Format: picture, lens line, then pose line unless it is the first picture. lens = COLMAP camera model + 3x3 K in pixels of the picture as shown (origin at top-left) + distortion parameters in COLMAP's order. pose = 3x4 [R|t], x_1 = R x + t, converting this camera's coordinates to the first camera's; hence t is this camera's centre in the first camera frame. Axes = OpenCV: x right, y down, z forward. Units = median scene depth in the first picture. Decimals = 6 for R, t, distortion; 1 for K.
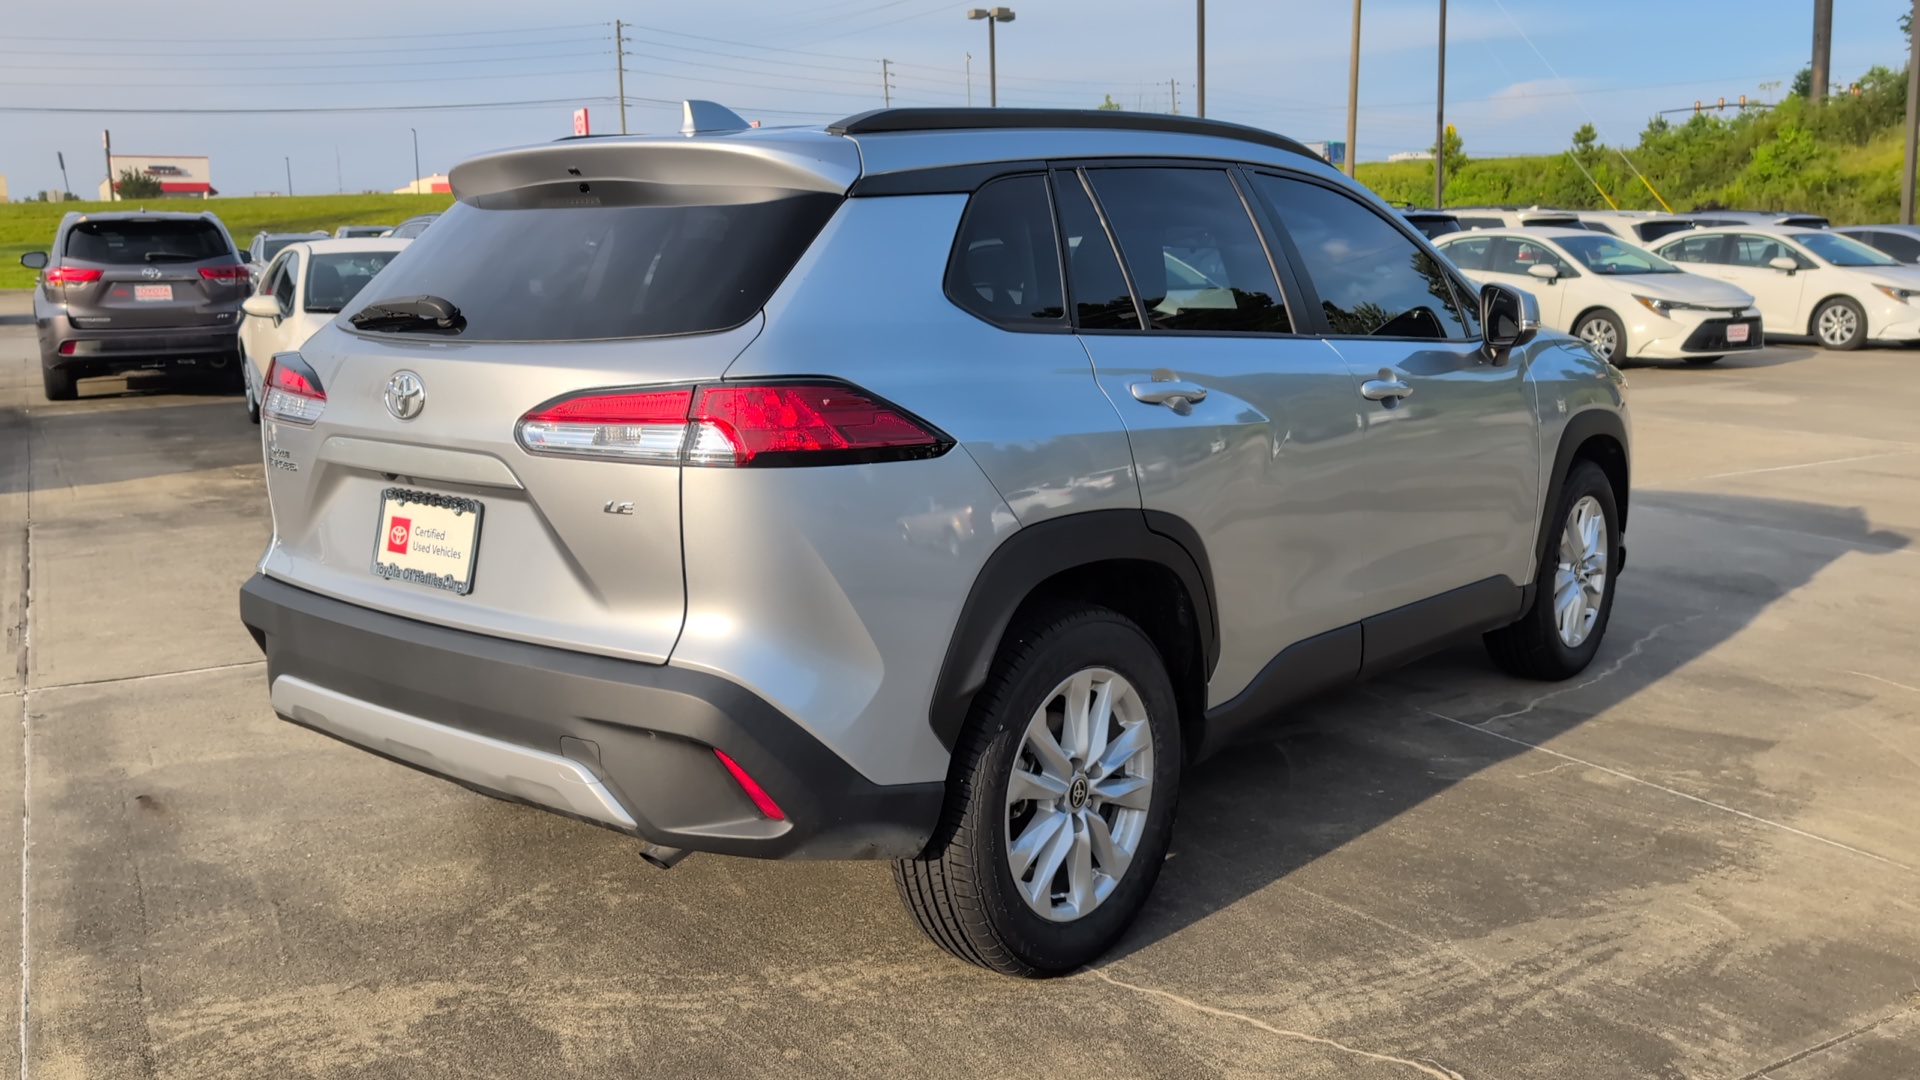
lens RADIAL K [[1614.7, 0, 964.9], [0, 1614.7, 541.0], [0, 0, 1]] dist [0.031519, -0.040772]
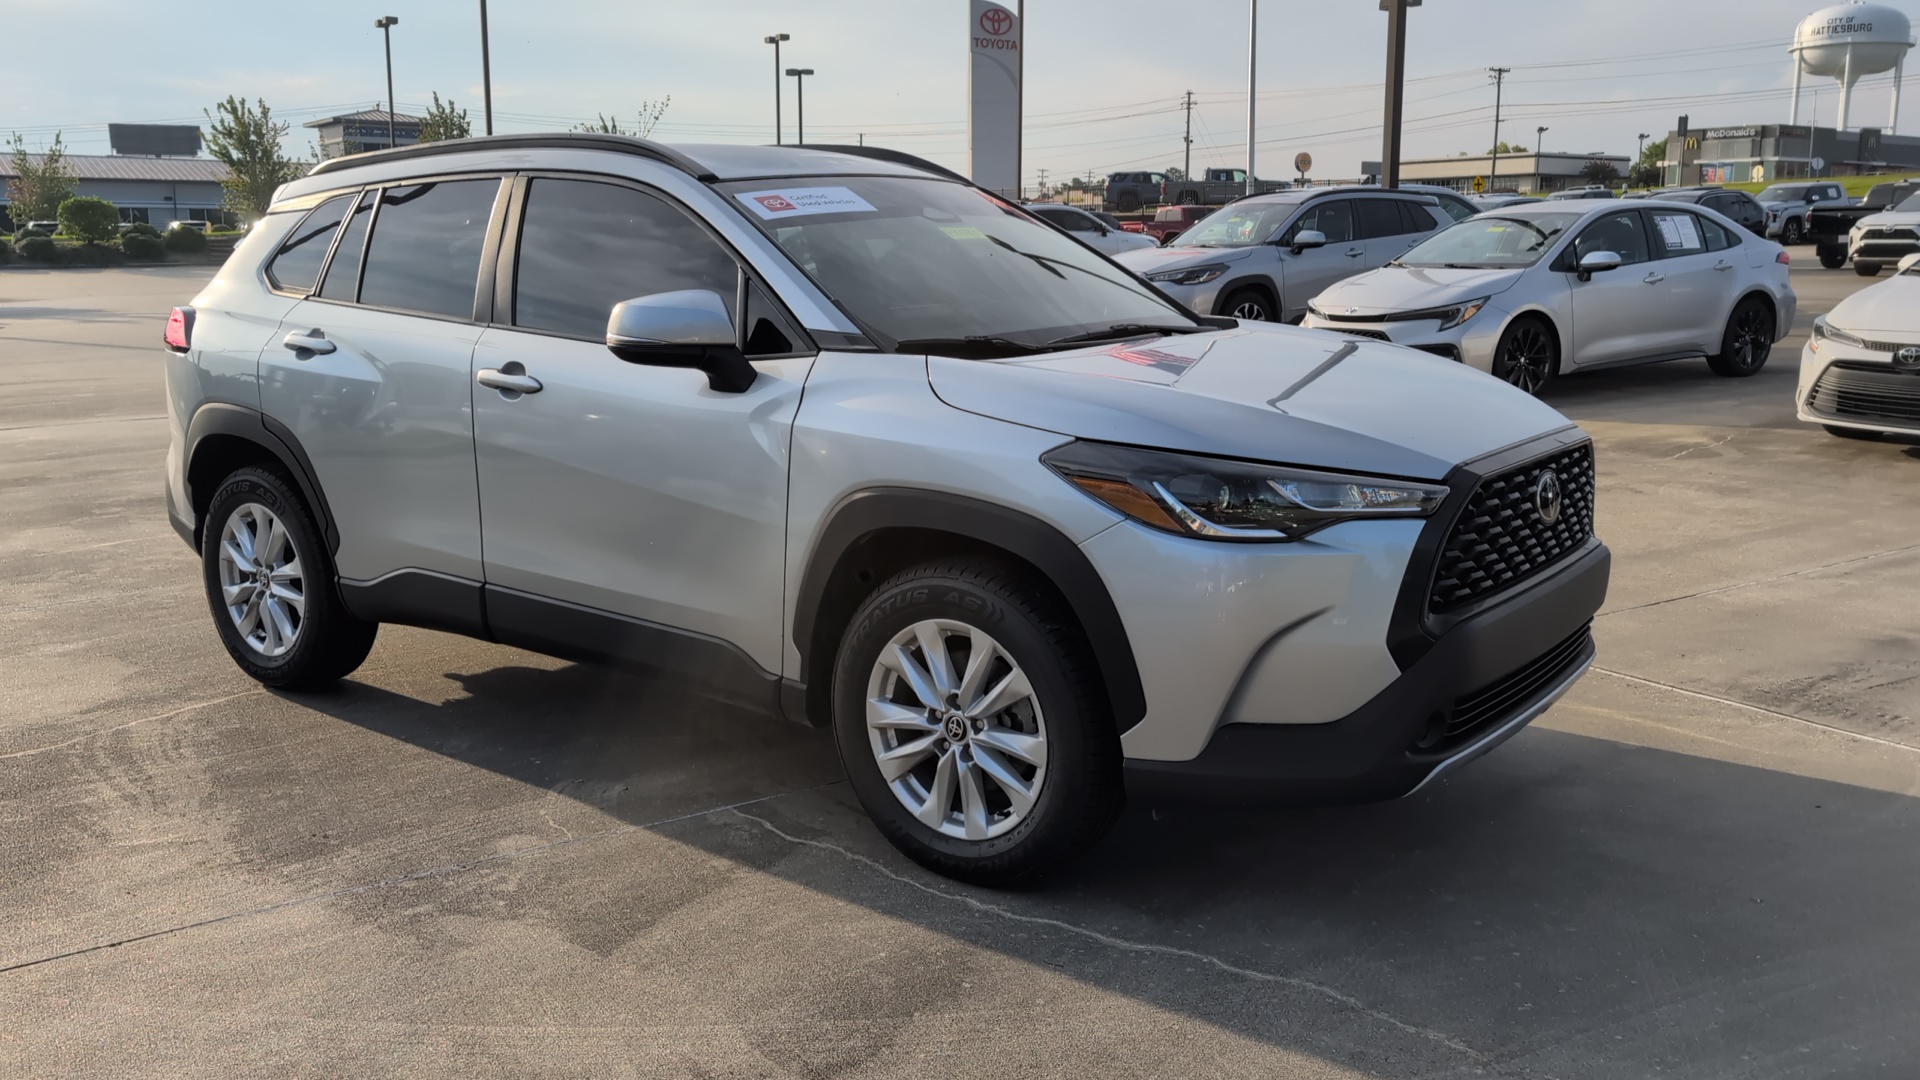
lens RADIAL K [[1614.7, 0, 964.3], [0, 1614.7, 536.6], [0, 0, 1]] dist [0.031519, -0.040772]
pose [[0.042082, 0.197669, -0.979365, 1.592154], [-0.158921, 0.969078, 0.188764, -0.288876], [0.986394, 0.147698, 0.072194, 1.474474]]
